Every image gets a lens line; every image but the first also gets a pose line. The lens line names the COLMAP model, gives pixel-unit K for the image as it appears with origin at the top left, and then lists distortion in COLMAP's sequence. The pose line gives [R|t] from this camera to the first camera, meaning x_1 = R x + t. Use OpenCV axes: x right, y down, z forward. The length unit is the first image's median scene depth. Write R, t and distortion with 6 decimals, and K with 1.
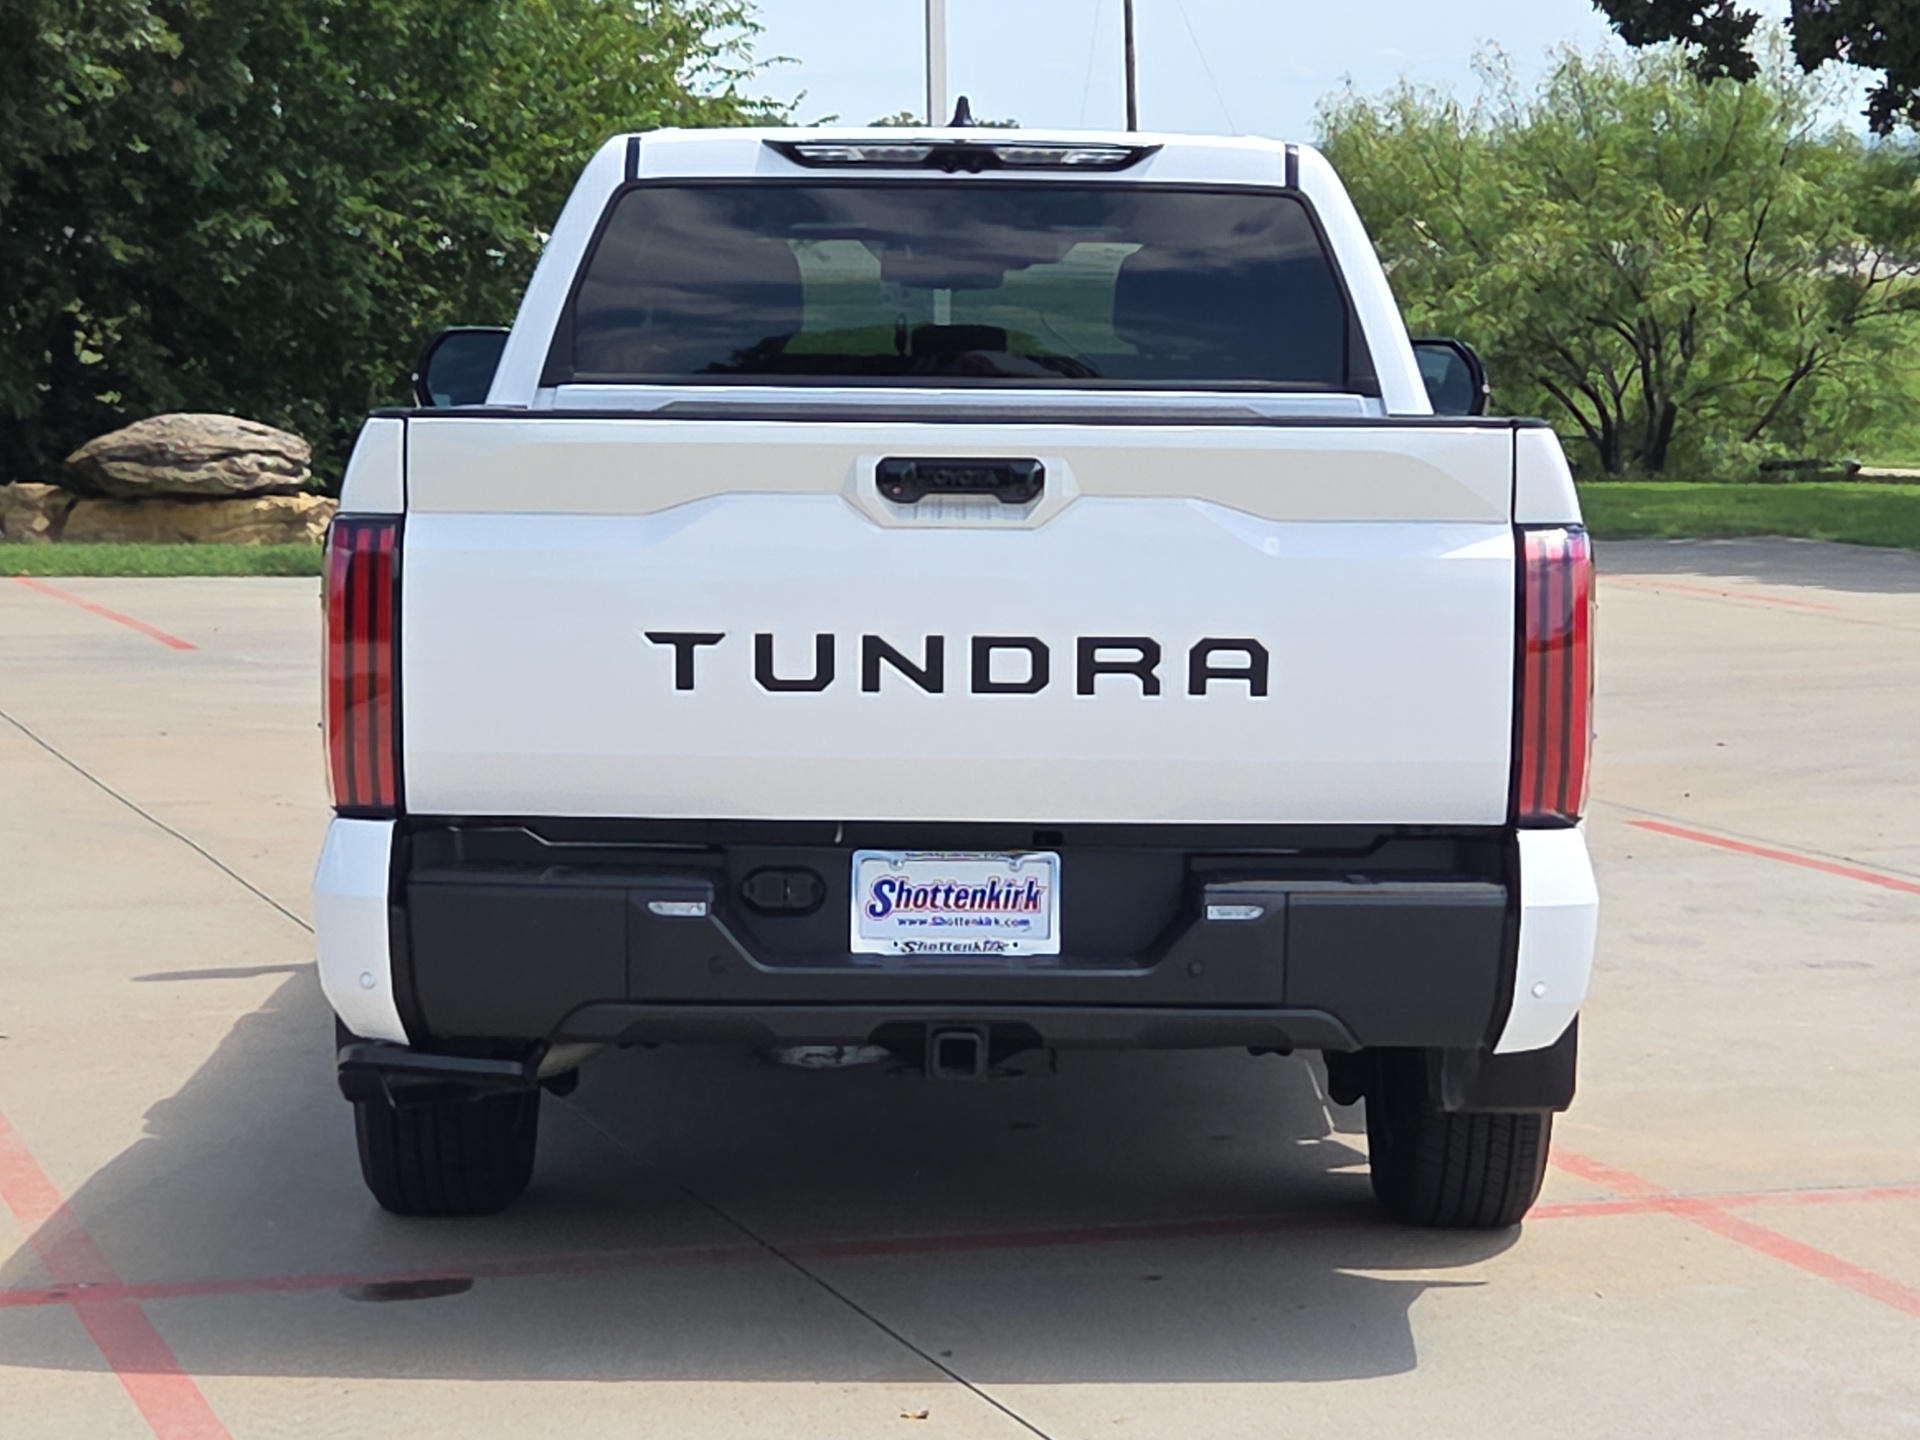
lens RADIAL K [[4590.2, 0, 960.0], [0, 4590.2, 720.0], [0, 0, 1]] dist [0.037106, 0.046665]
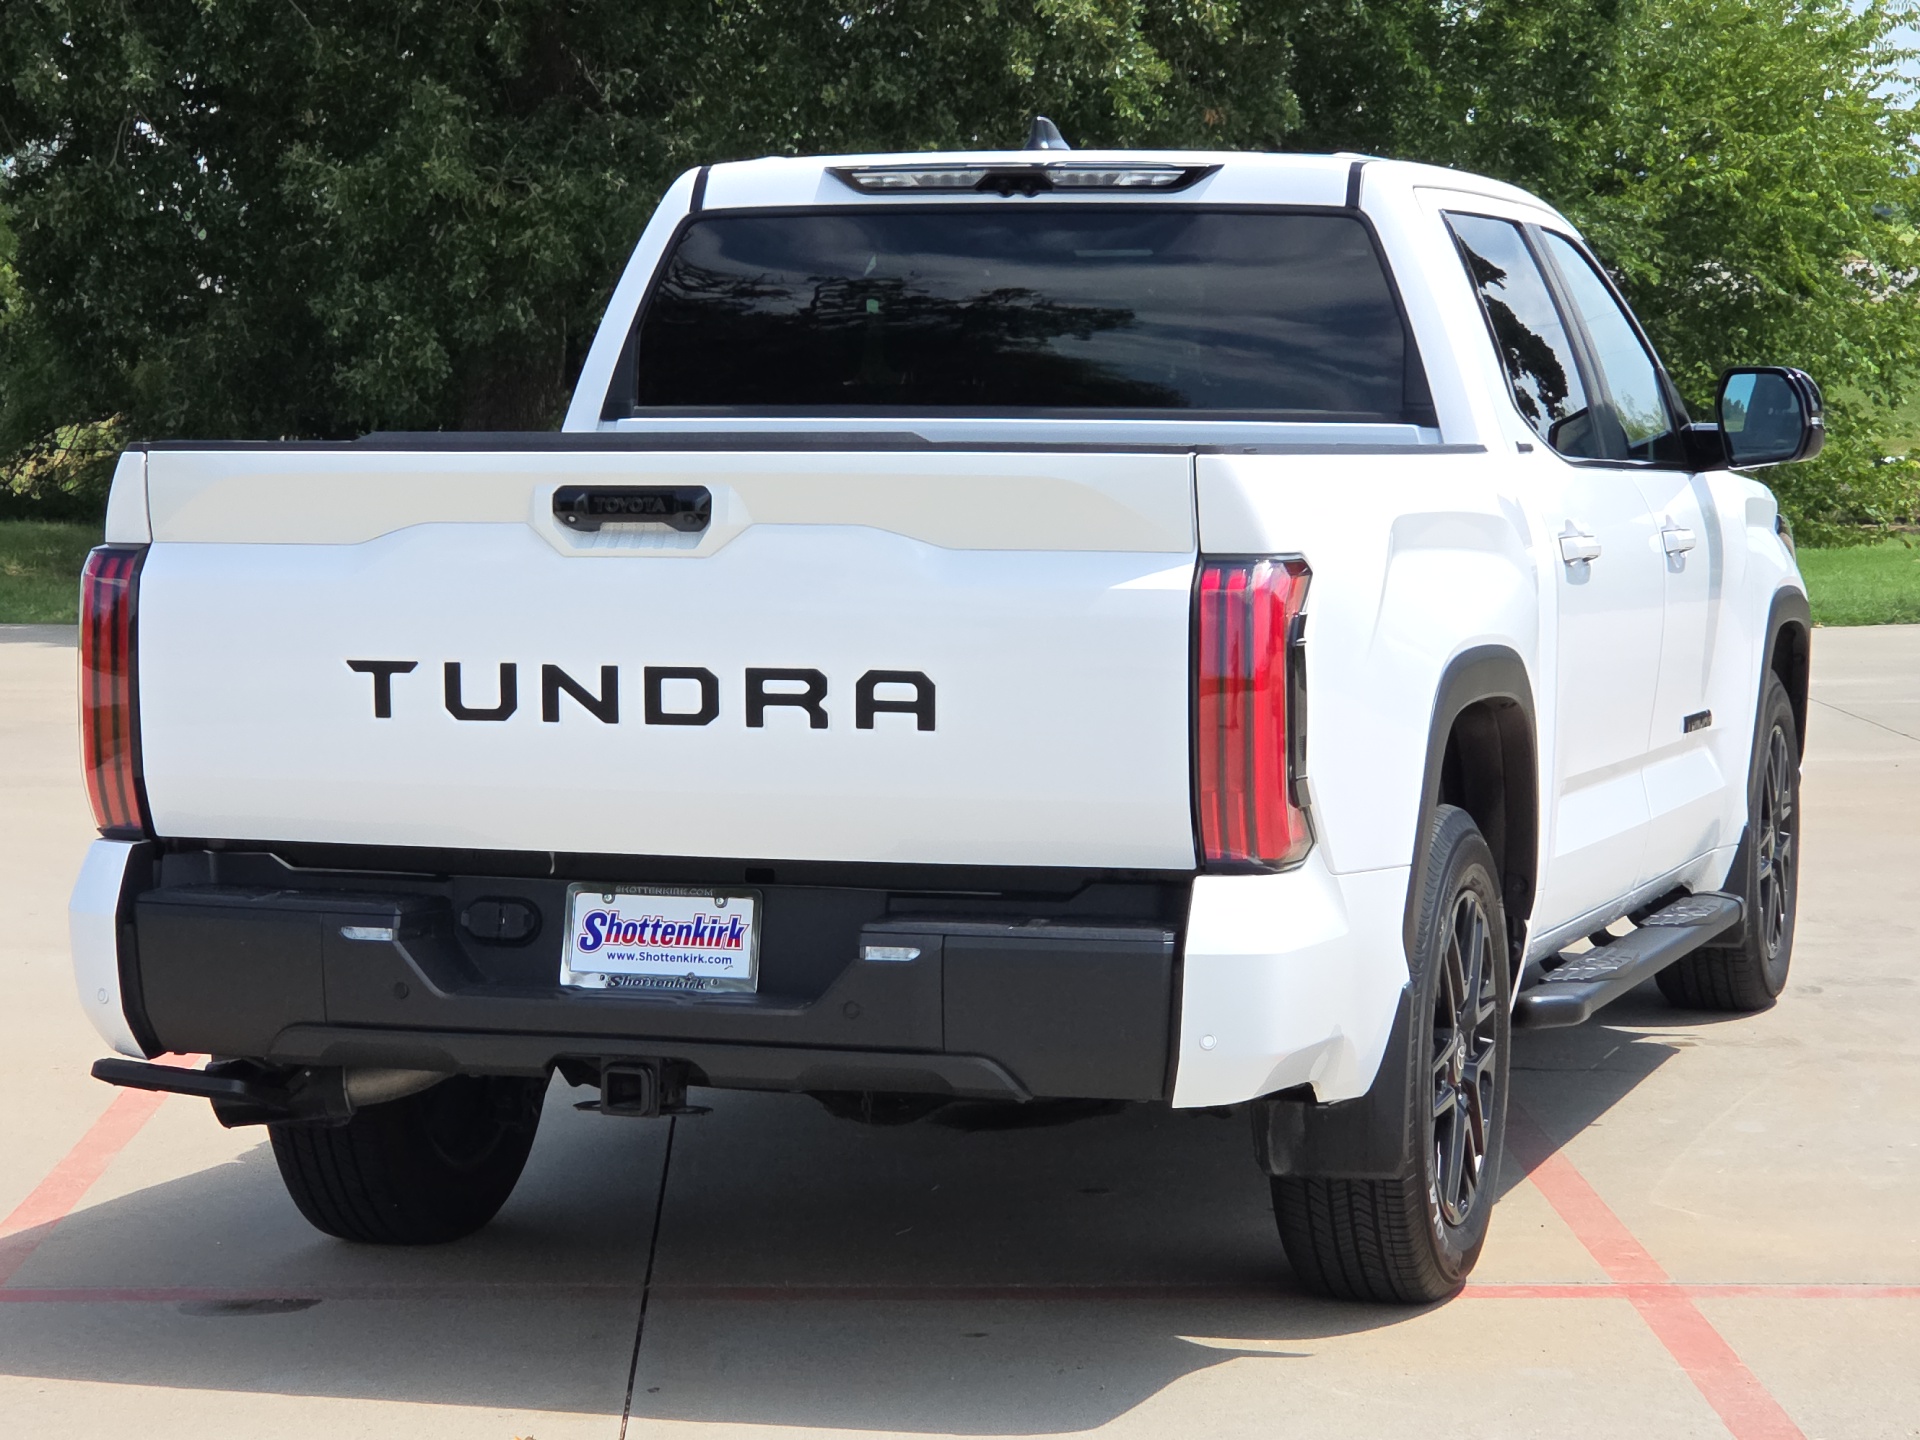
lens RADIAL K [[5136.6, 0, 960.0], [0, 5136.6, 720.0], [0, 0, 1]] dist [-1.234881, 22.060353]
pose [[0.955371, 0.011405, -0.295189, 0.383856], [-0.016202, 0.999773, -0.013811, 0.007211], [0.294965, 0.017977, 0.955339, -0.027142]]
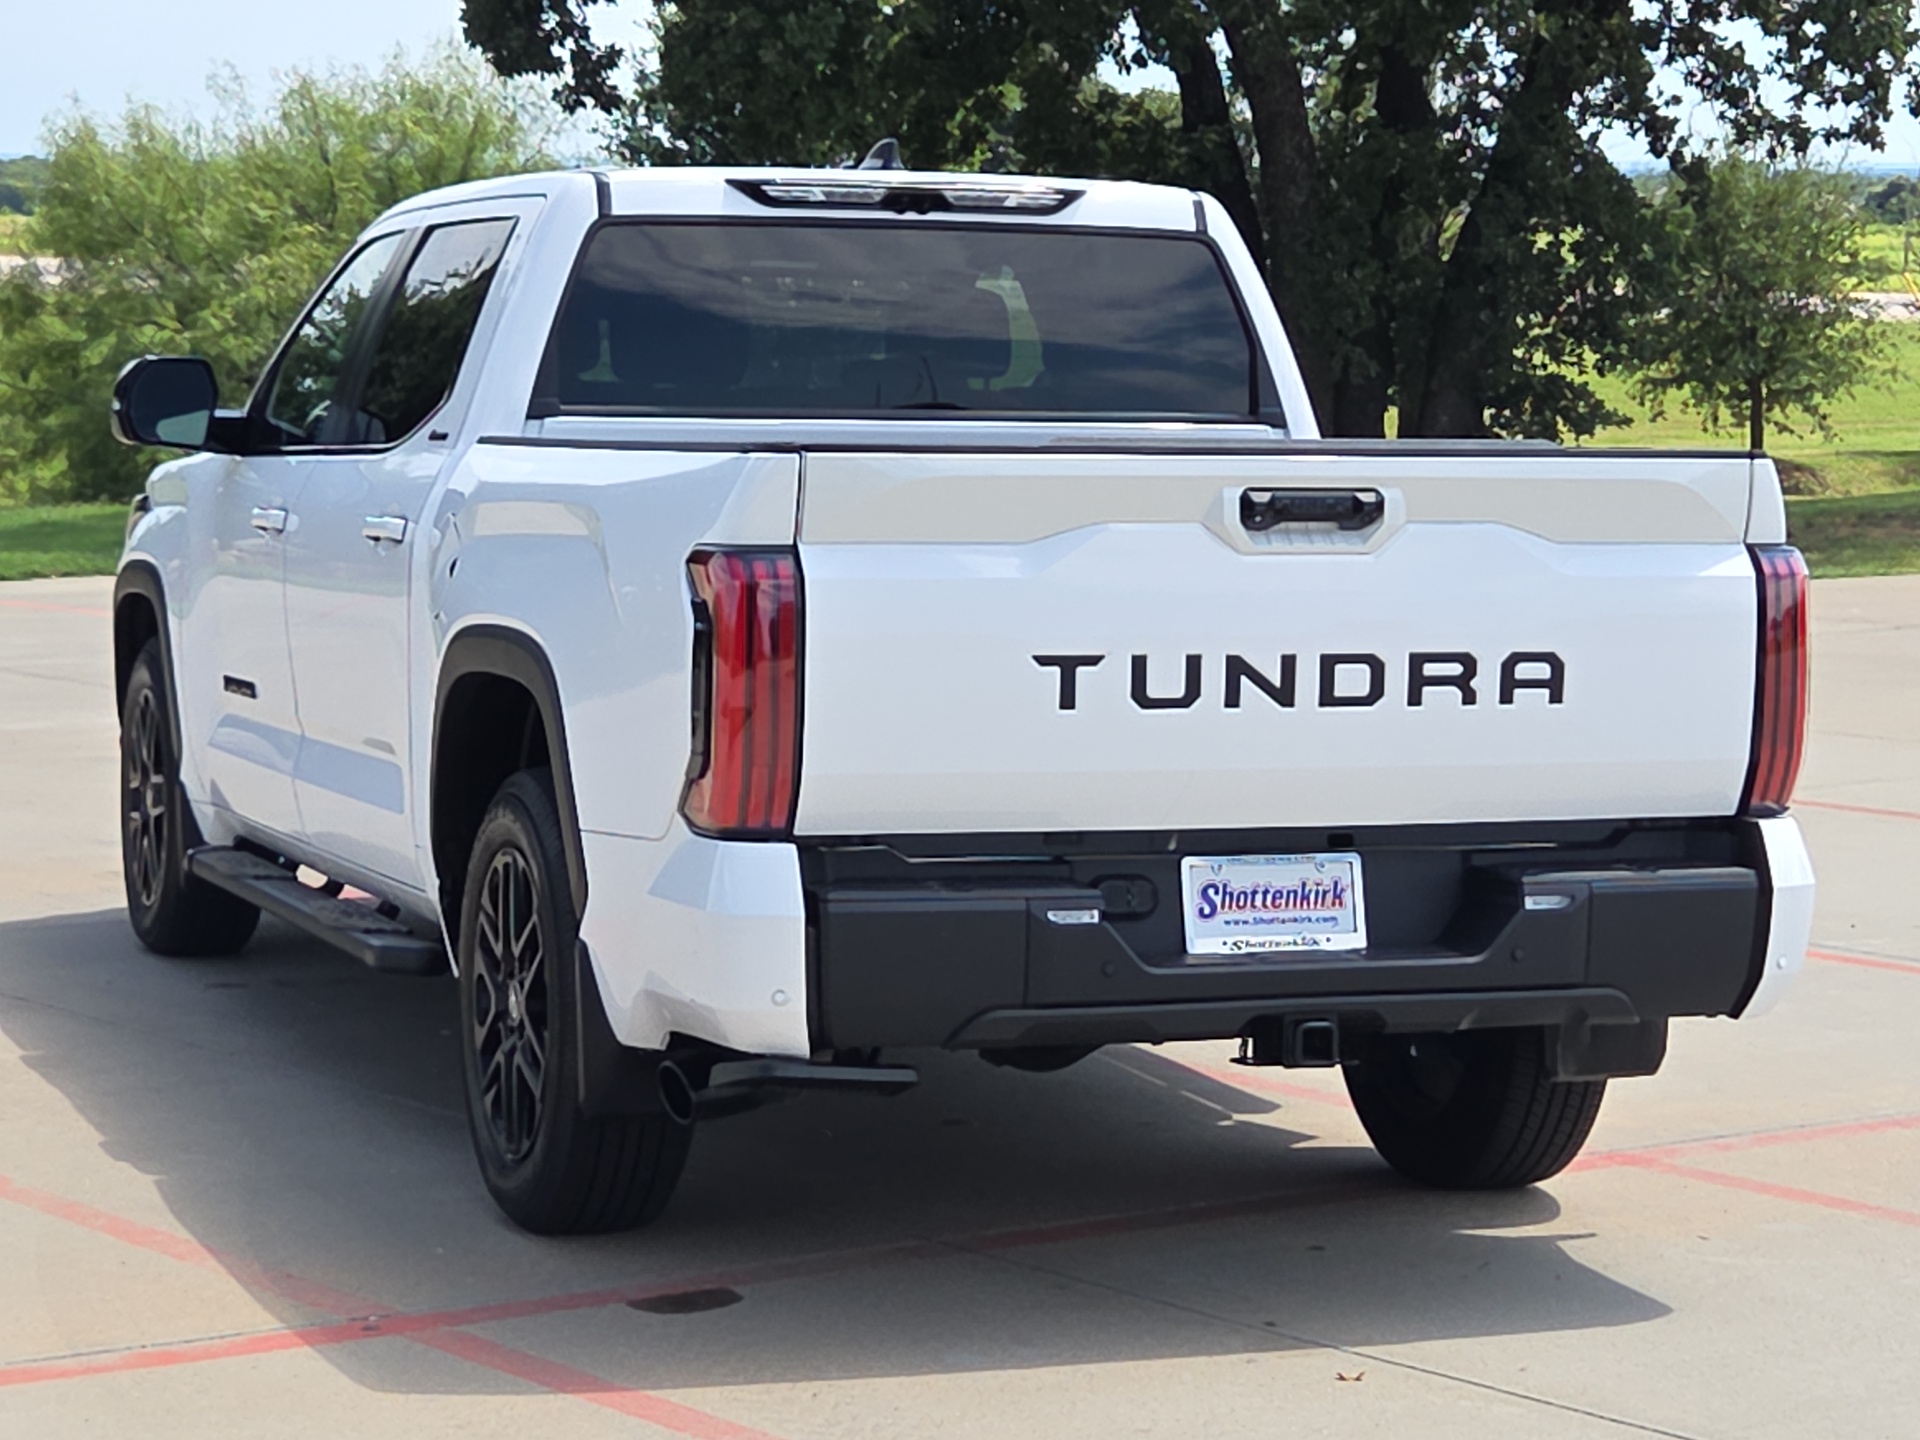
lens RADIAL K [[4590.2, 0, 960.0], [0, 4590.2, 720.0], [0, 0, 1]] dist [0.037106, 0.046665]
pose [[0.942682, -0.021912, 0.332972, -0.427565], [0.023202, 0.999731, 0.000102, -0.004735], [-0.332885, 0.007629, 0.942937, 0.012952]]
